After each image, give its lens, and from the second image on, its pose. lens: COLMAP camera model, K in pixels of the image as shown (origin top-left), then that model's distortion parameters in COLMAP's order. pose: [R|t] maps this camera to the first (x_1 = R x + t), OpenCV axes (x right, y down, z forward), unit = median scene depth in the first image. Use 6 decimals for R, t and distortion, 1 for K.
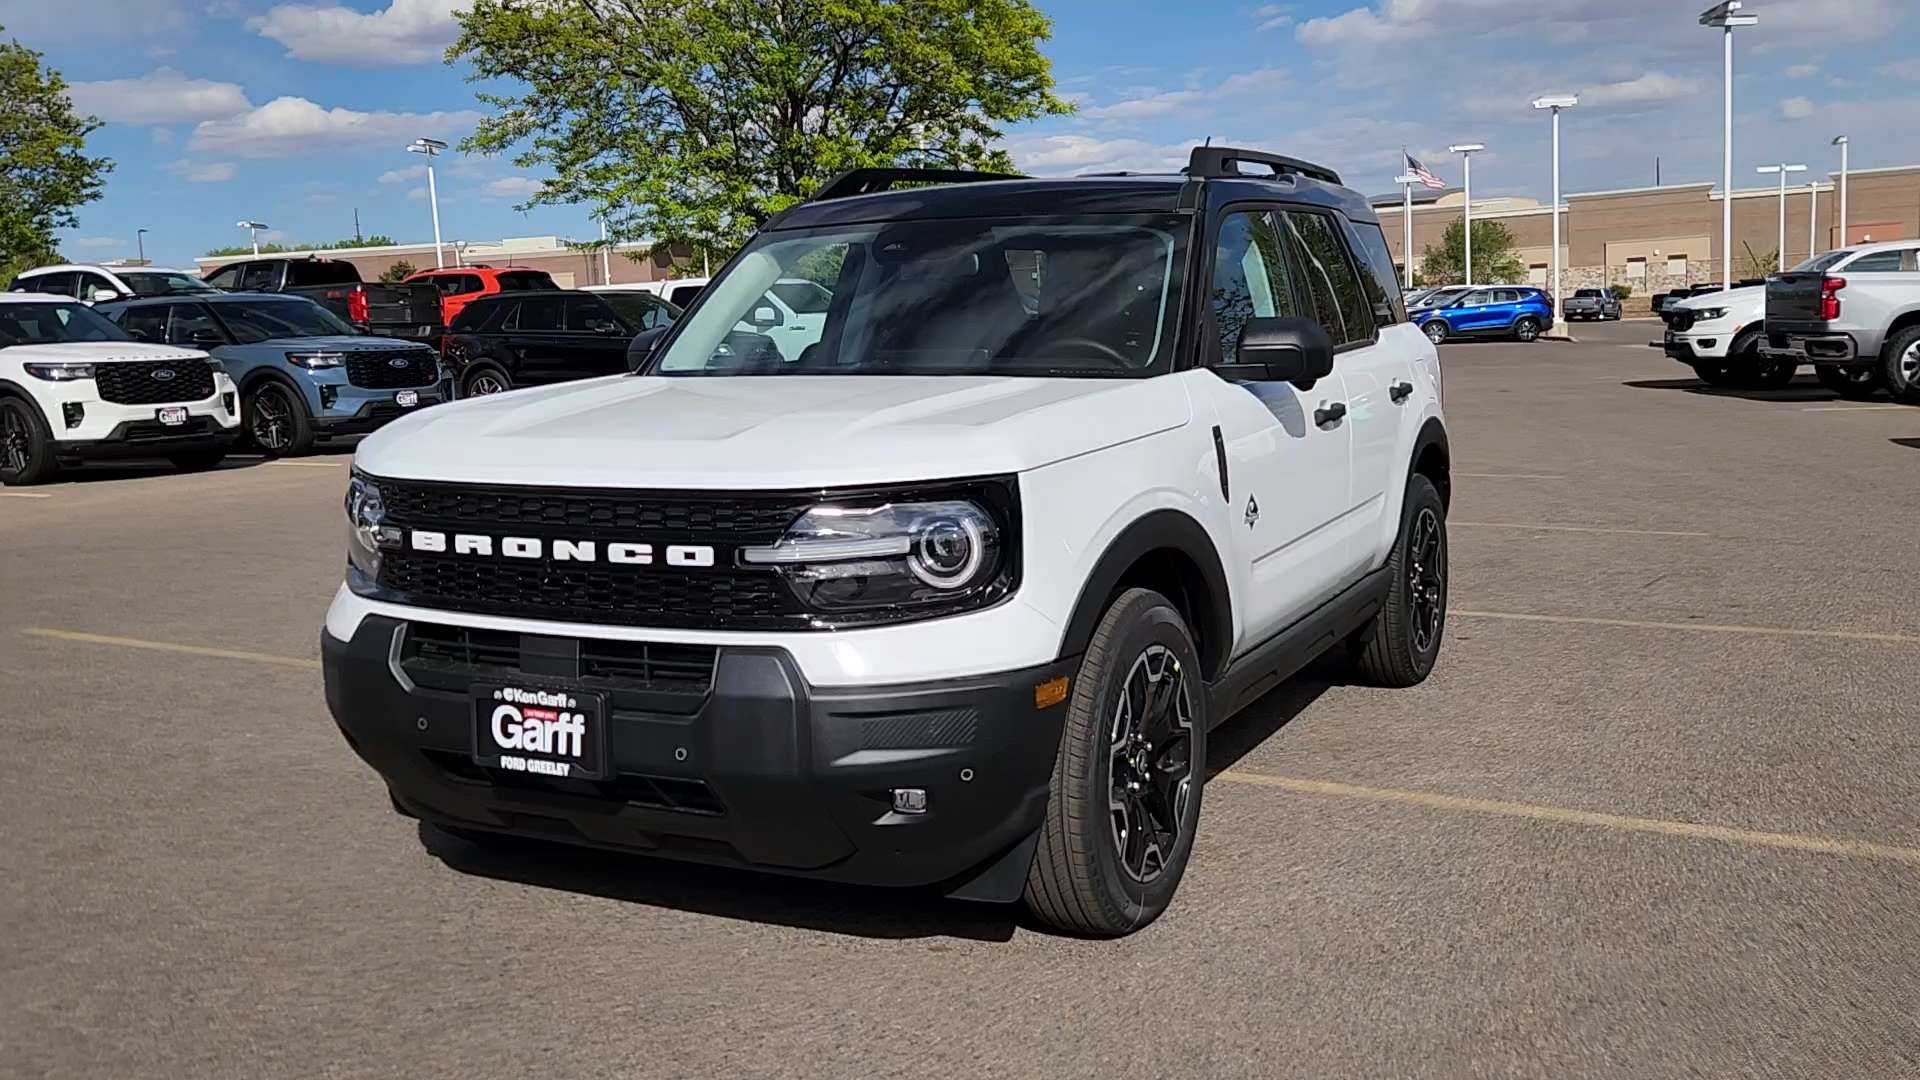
lens RADIAL K [[1783.4, 0, 941.9], [0, 1783.4, 543.9], [0, 0, 1]] dist [0.027108, 0.000000]
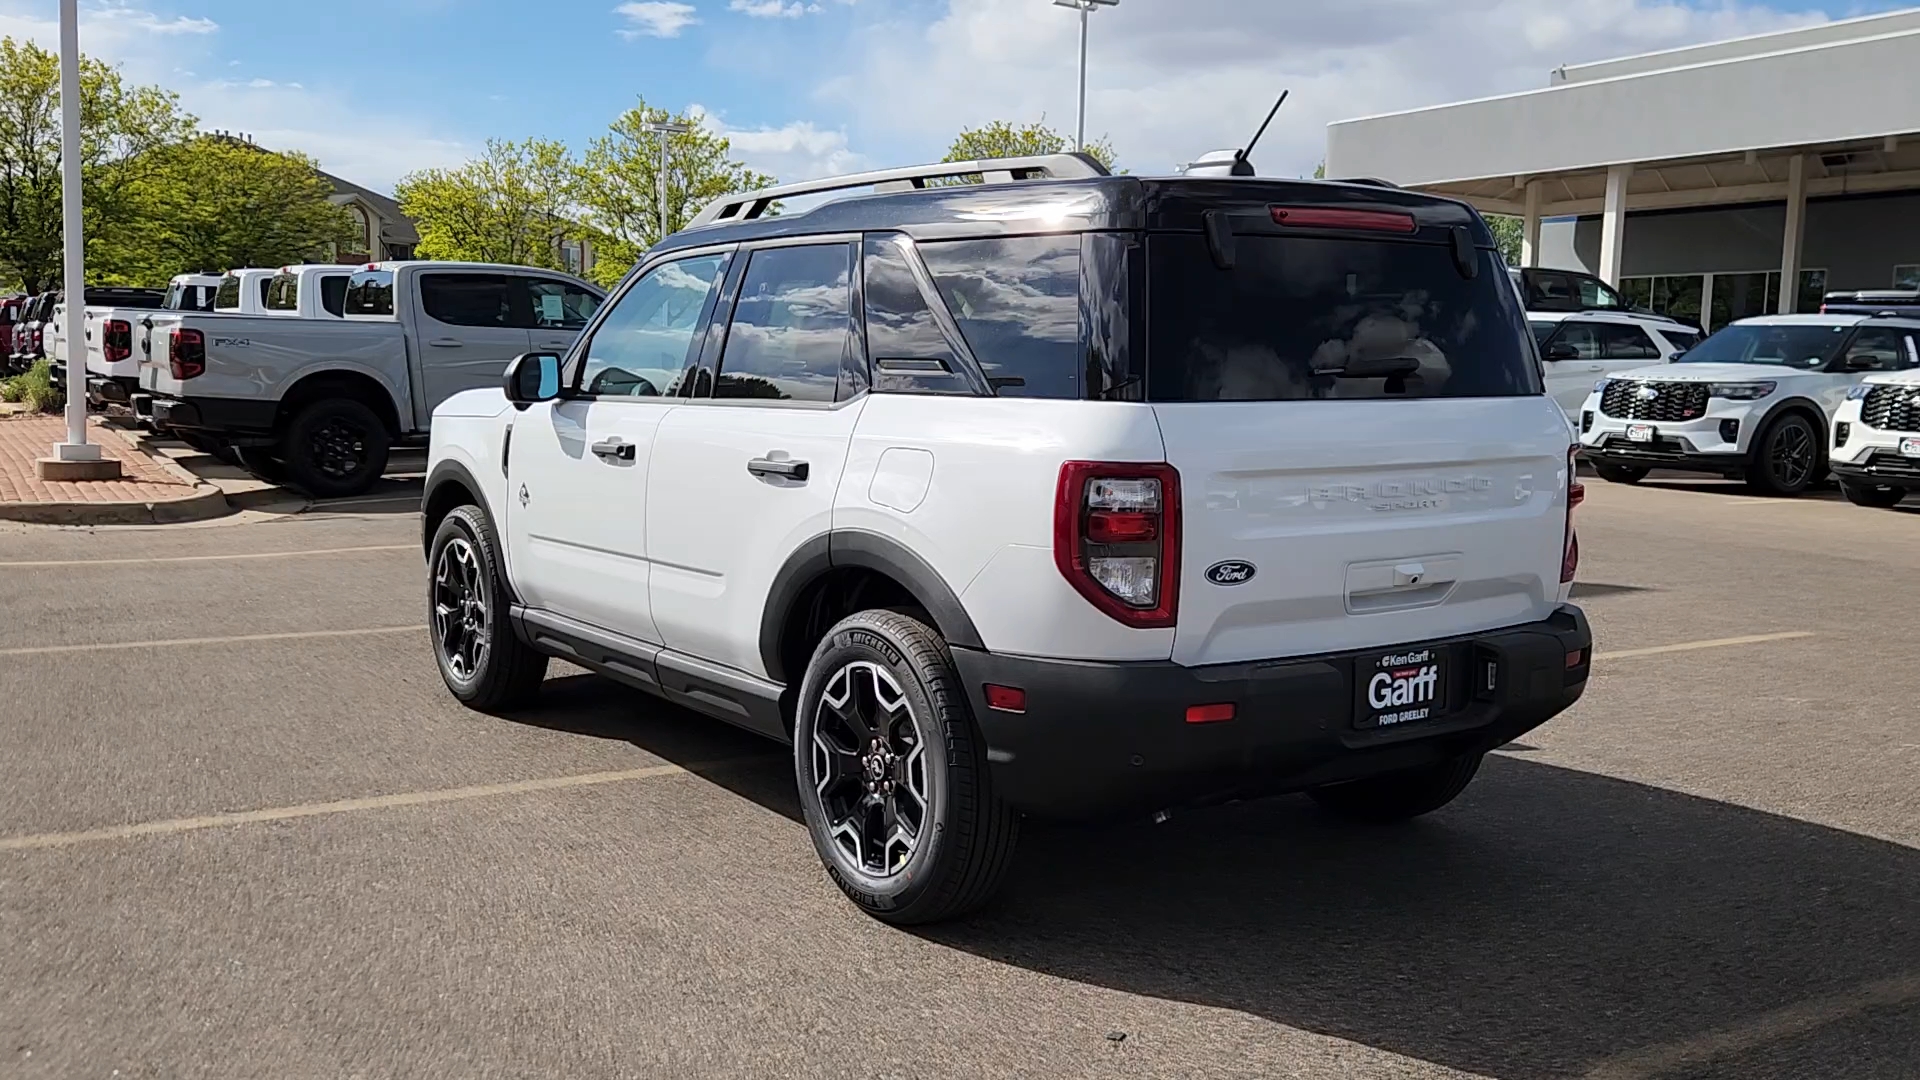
lens RADIAL K [[1783.4, 0, 947.9], [0, 1783.4, 538.2], [0, 0, 1]] dist [0.027108, 0.000000]
pose [[-0.468657, 0.121172, -0.875030, 1.314550], [-0.118844, 0.972894, 0.198376, -0.317486], [0.875349, 0.196963, -0.441553, 2.050403]]
